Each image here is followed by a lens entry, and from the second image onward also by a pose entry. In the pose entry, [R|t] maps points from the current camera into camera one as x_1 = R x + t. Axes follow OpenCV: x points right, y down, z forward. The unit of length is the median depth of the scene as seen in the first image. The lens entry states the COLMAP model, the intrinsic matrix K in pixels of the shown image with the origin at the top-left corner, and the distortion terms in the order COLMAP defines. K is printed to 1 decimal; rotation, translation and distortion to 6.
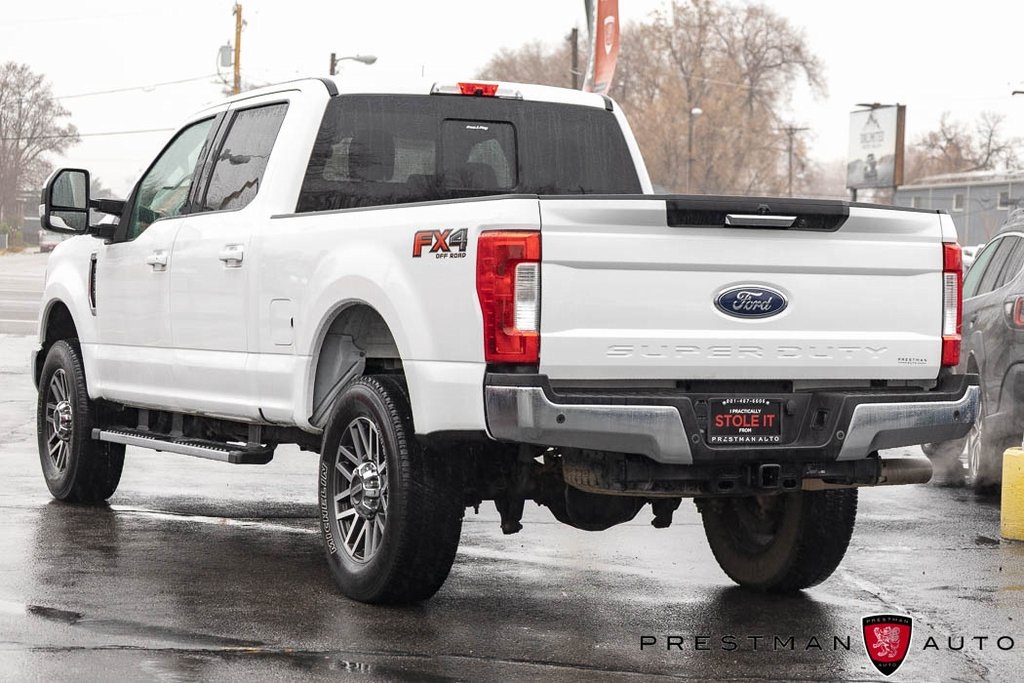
lens RADIAL K [[2426.0, 0, 511.8], [0, 2426.0, 341.9], [0, 0, 1]] dist [-0.043177, 0.000000]
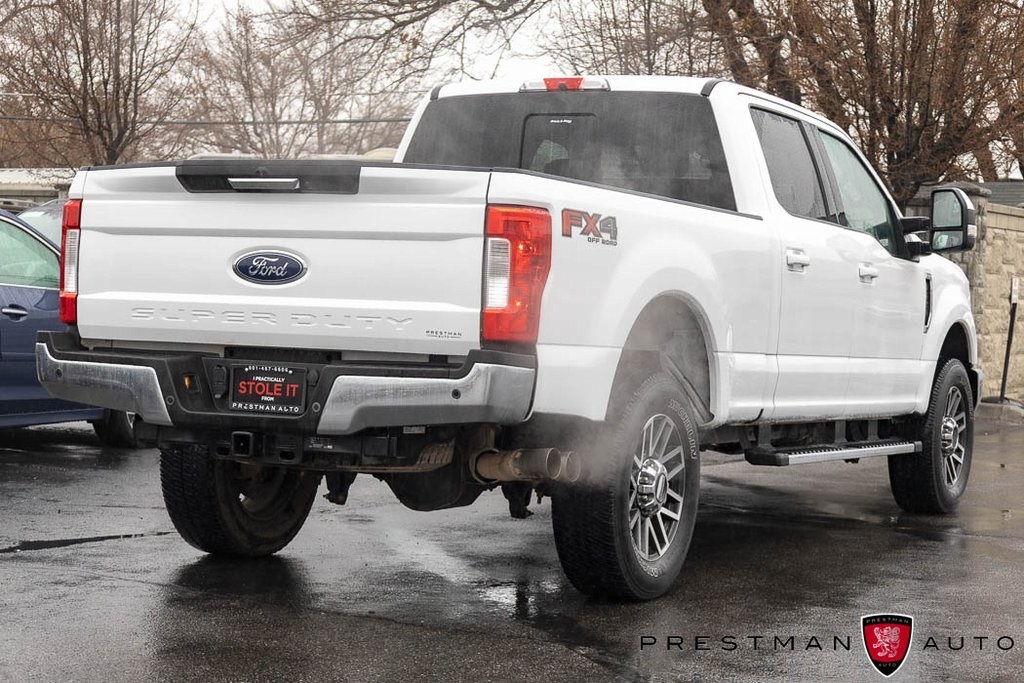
lens RADIAL K [[2138.3, 0, 512.7], [0, 2138.3, 341.6], [0, 0, 1]] dist [0.033117, 0.000000]
pose [[0.612898, 0.013368, -0.790049, 0.840654], [-0.043374, 0.998919, -0.016746, 0.023603], [0.788971, 0.044531, 0.612815, 0.547493]]
